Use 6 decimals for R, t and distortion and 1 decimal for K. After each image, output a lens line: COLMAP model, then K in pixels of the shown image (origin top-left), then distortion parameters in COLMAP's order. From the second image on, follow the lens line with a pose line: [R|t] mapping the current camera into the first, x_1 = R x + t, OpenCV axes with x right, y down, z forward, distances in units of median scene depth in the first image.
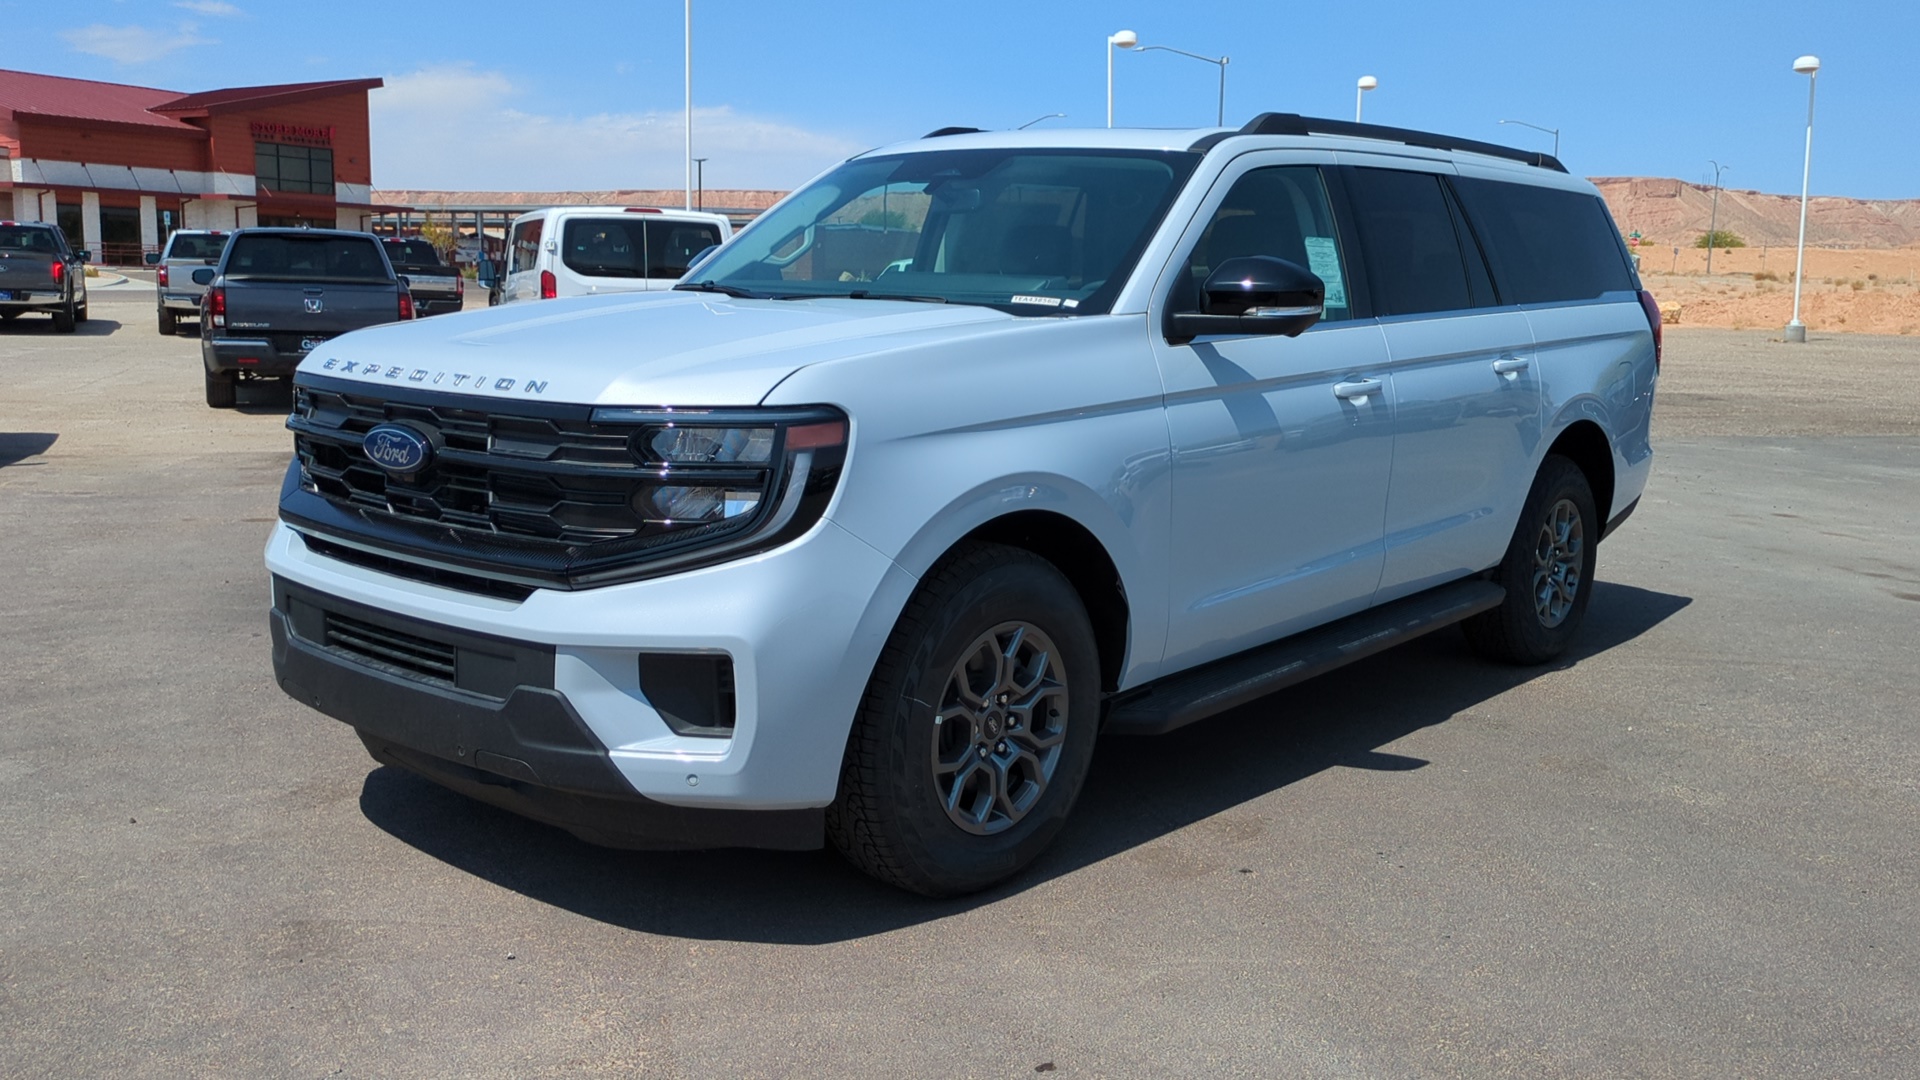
lens RADIAL K [[1669.7, 0, 975.0], [0, 1669.7, 530.7], [0, 0, 1]] dist [0.071965, -0.091000]
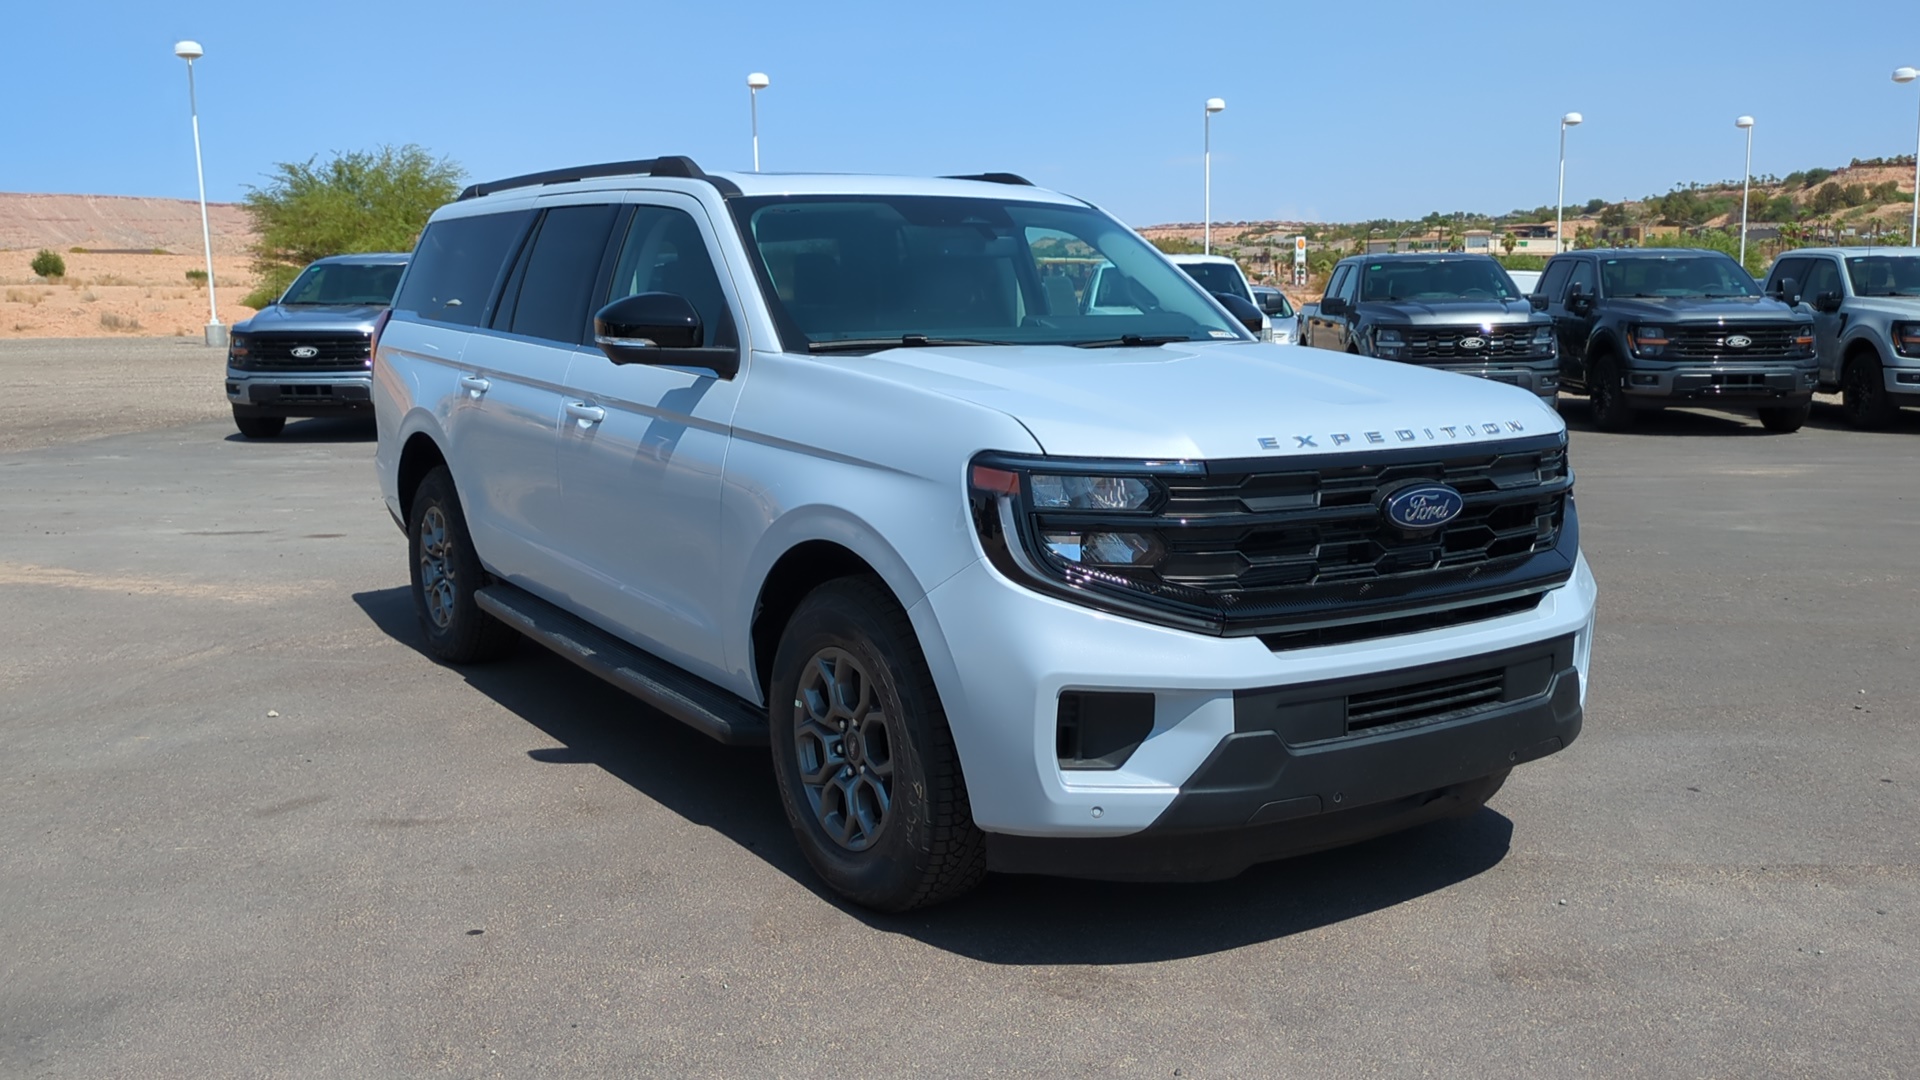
lens RADIAL K [[1669.7, 0, 970.0], [0, 1669.7, 524.9], [0, 0, 1]] dist [0.071965, -0.091000]
pose [[0.264067, -0.160653, 0.951031, -1.203393], [0.157940, 0.979923, 0.121679, -0.178525], [-0.951485, 0.118075, 0.284139, 0.837911]]
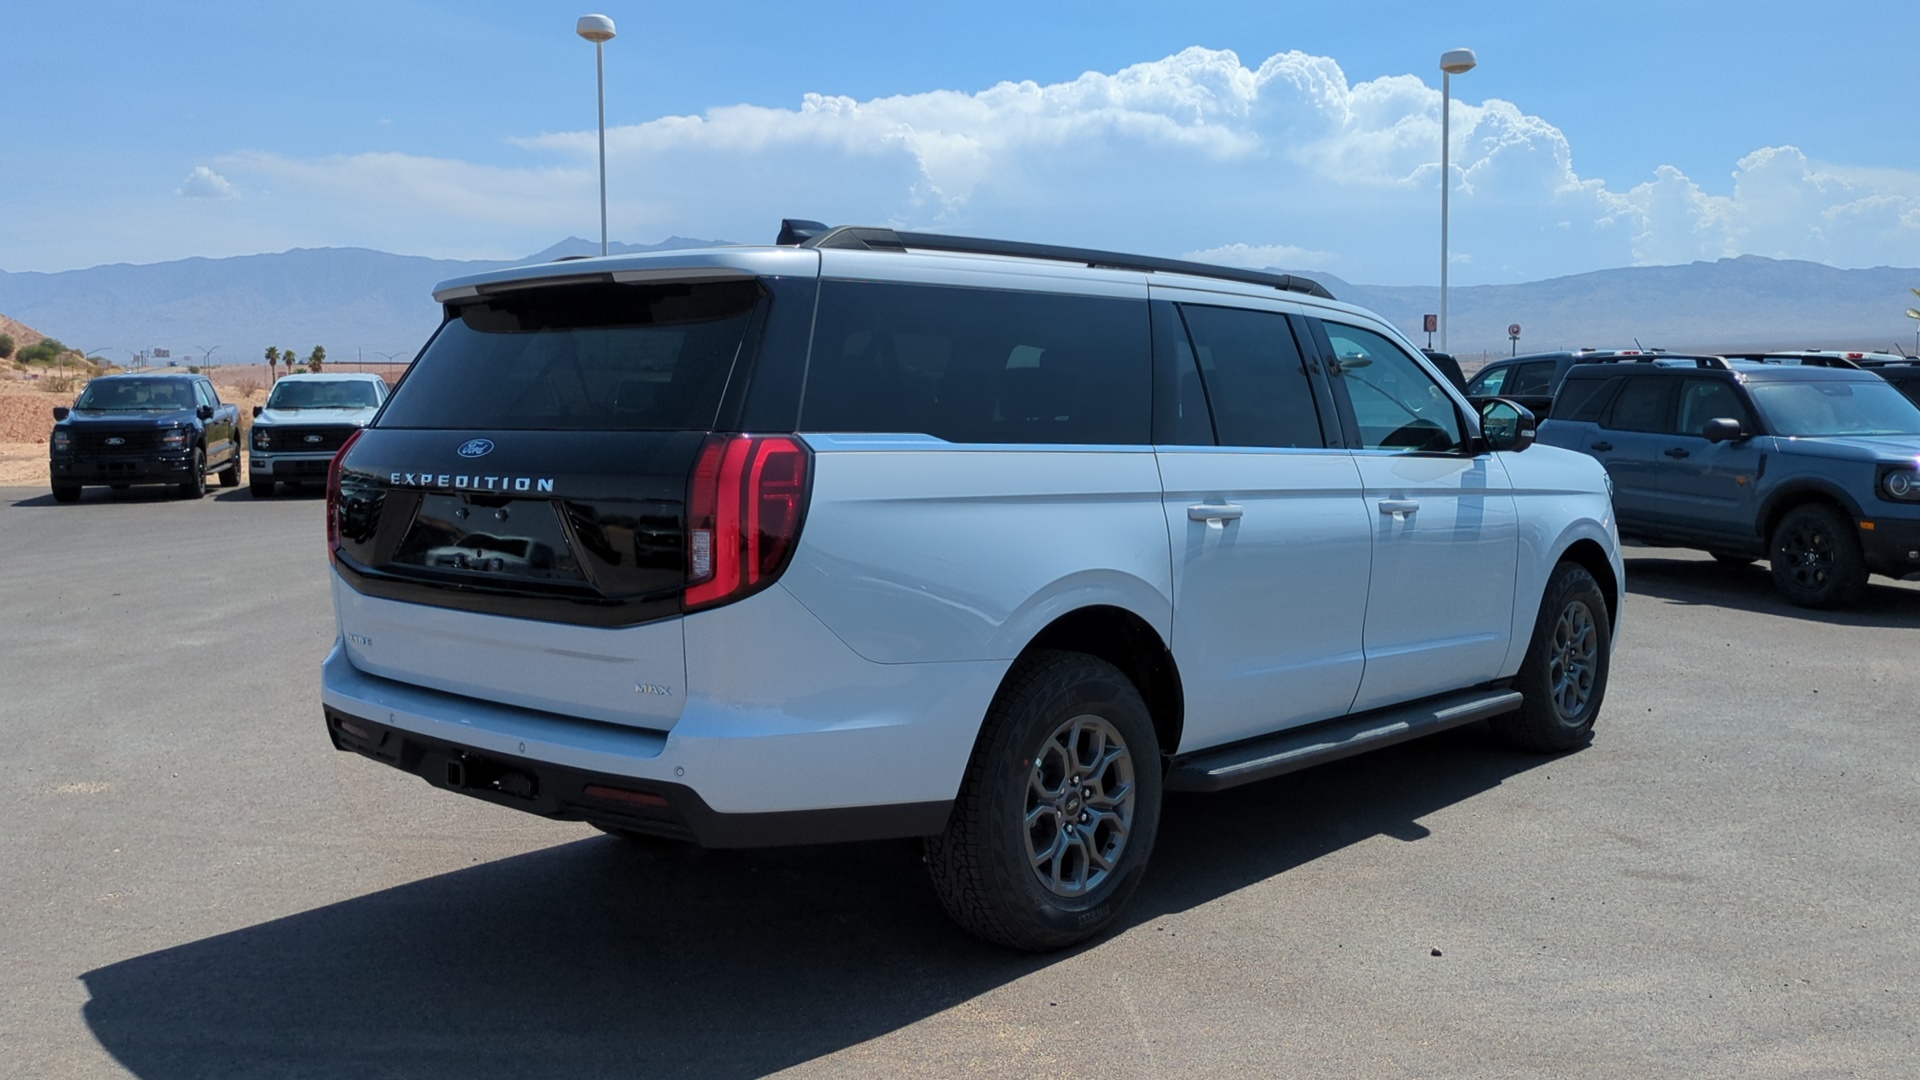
lens RADIAL K [[1669.7, 0, 960.0], [0, 1669.7, 539.4], [0, 0, 1]] dist [0.071965, -0.091000]
pose [[-0.999054, -0.023848, 0.036376, 0.206910], [-0.014503, 0.971081, 0.238310, -0.447131], [-0.041007, 0.237557, -0.970508, 2.785861]]
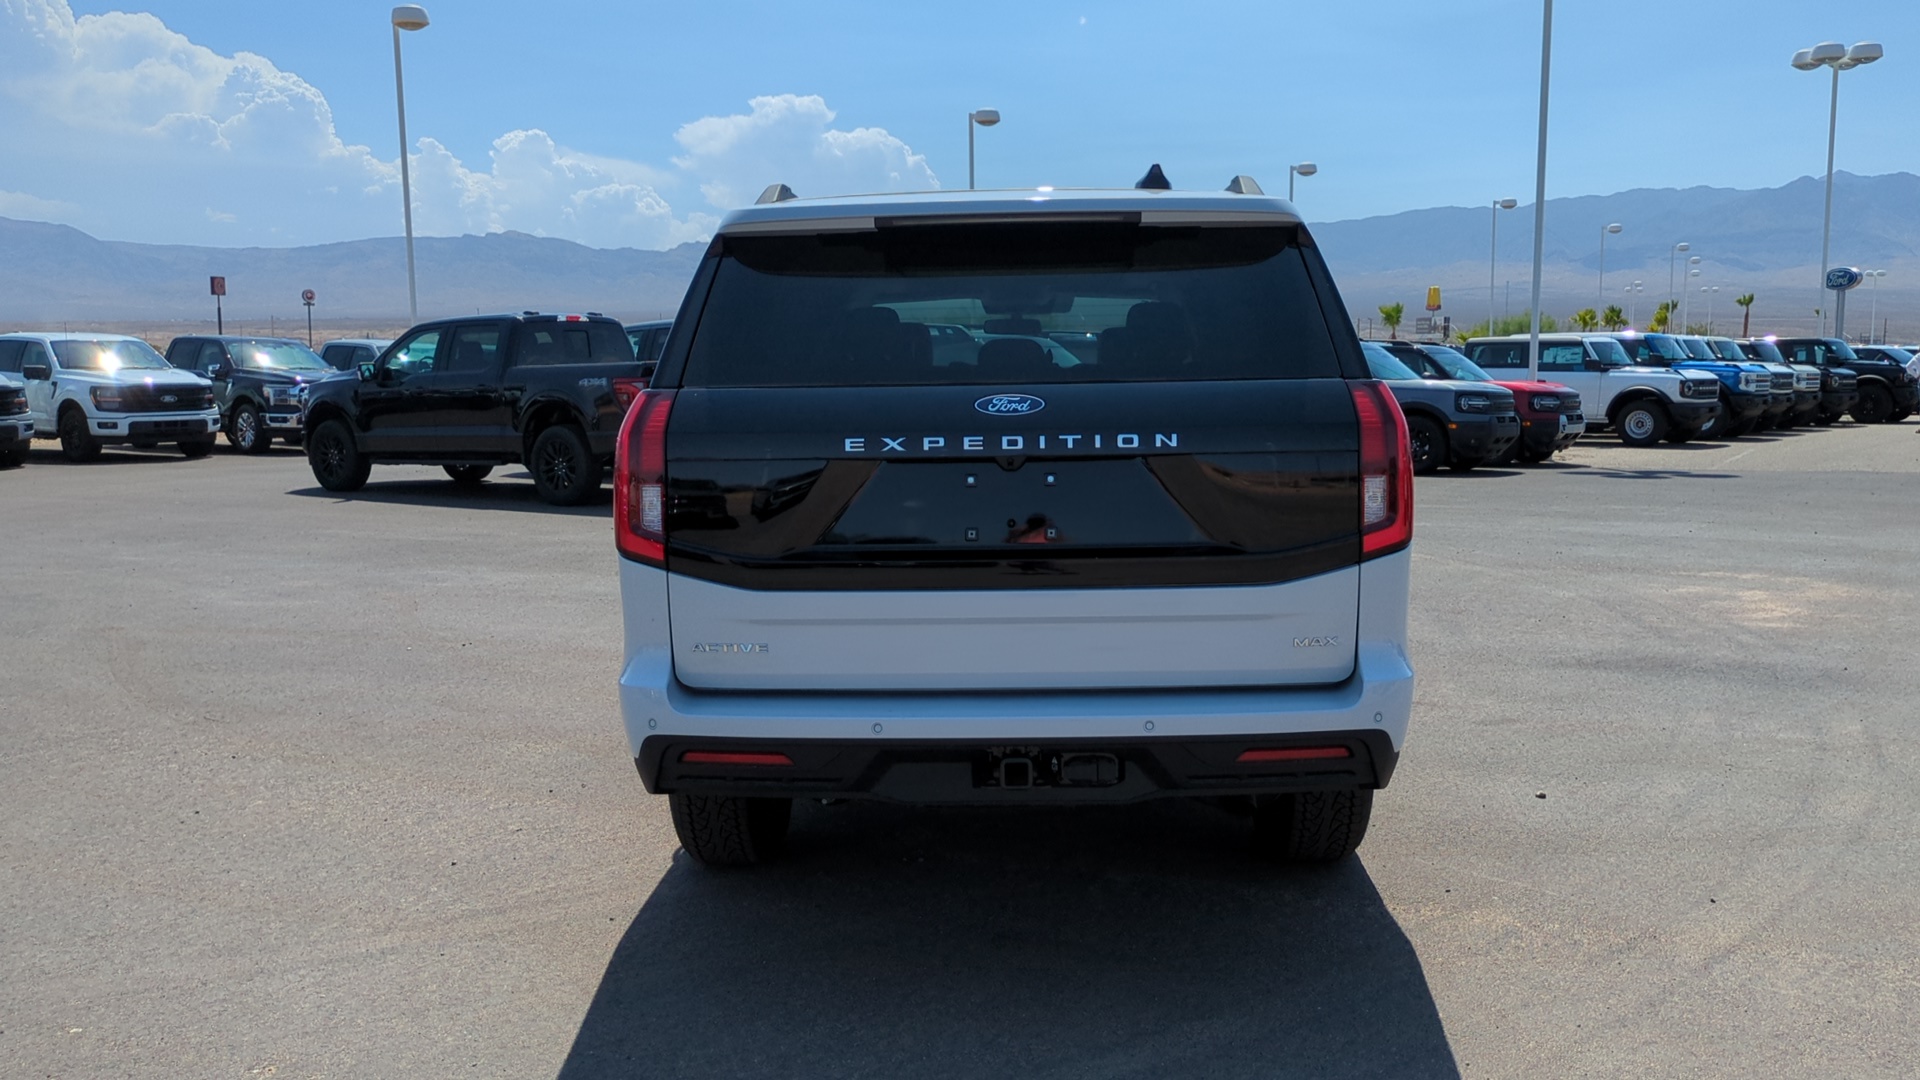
lens RADIAL K [[1669.7, 0, 976.6], [0, 1669.7, 543.9], [0, 0, 1]] dist [0.071965, -0.091000]
pose [[-0.783276, 0.050759, -0.619598, 1.091663], [-0.106834, 0.970844, 0.214591, -0.373001], [0.612426, 0.234278, -0.755016, 2.483956]]
